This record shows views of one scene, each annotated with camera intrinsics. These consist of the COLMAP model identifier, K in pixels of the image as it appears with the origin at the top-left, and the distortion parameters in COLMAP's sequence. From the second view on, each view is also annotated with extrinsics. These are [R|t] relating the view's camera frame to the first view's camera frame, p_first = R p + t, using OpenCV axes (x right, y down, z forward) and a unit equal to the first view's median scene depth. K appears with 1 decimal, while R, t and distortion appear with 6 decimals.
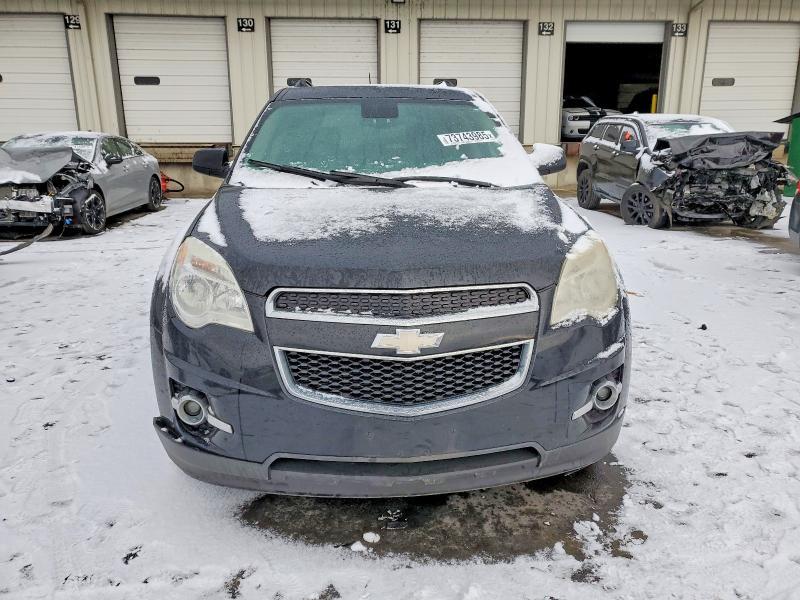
lens RADIAL K [[642.5, 0, 400.0], [0, 642.5, 300.0], [0, 0, 1]] dist [0.076369, -0.092253]
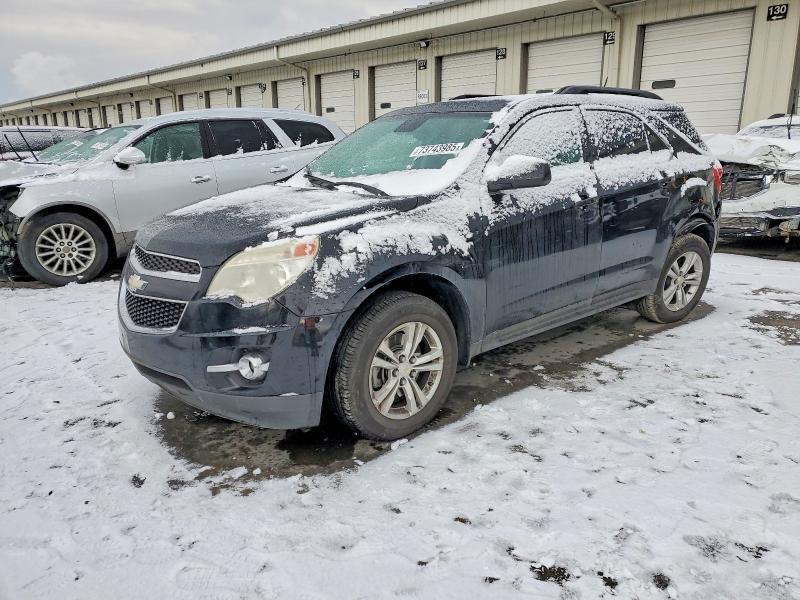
lens RADIAL K [[642.5, 0, 400.0], [0, 642.5, 300.0], [0, 0, 1]] dist [0.076369, -0.092253]
pose [[0.560614, 0.184311, -0.807305, 0.983547], [-0.183622, 0.978314, 0.095840, -0.097924], [0.807462, 0.094510, 0.582300, 0.359347]]
